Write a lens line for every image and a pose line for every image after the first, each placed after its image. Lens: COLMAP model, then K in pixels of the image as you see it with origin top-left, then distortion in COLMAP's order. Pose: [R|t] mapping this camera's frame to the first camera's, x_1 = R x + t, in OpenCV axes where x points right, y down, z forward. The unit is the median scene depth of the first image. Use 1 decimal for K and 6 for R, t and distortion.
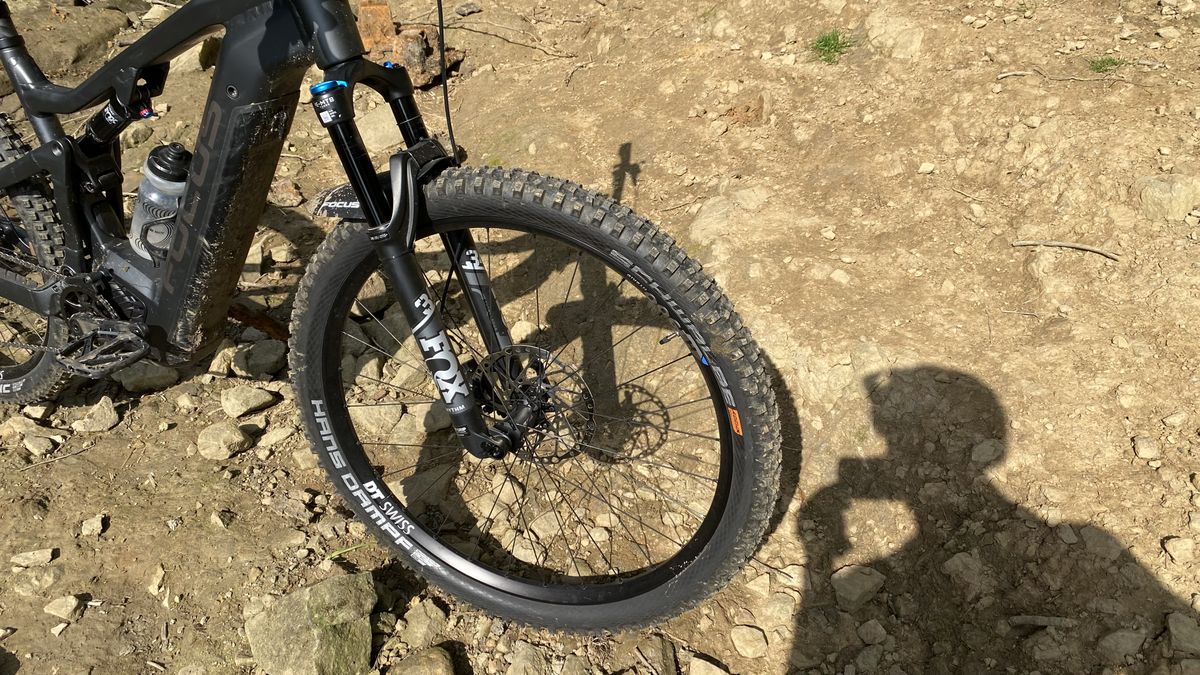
lens RADIAL K [[893.7, 0, 600.0], [0, 893.7, 337.5], [0, 0, 1]] dist [0.001149, -0.004848]
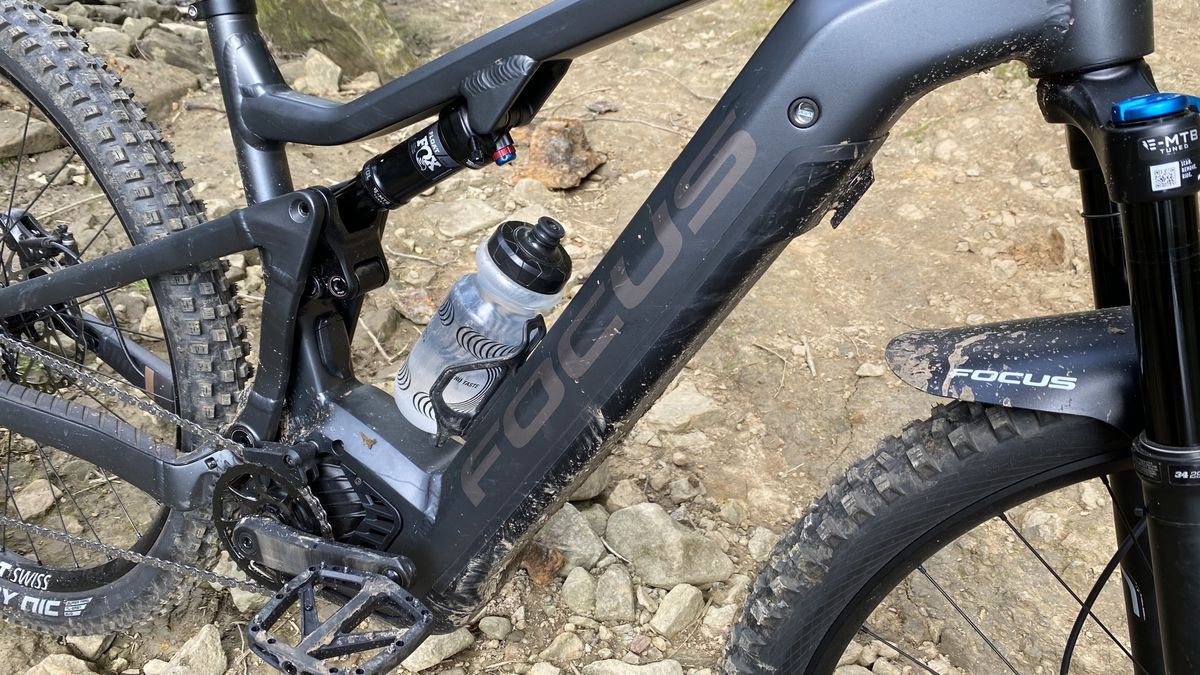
lens RADIAL K [[898.3, 0, 600.0], [0, 898.3, 337.5], [0, 0, 1]] dist [0.046853, -0.075747]
pose [[0.996116, 0.080221, 0.036311, -0.340126], [-0.074351, 0.987175, -0.141272, -0.059420], [-0.047178, 0.138024, 0.989305, 0.372037]]
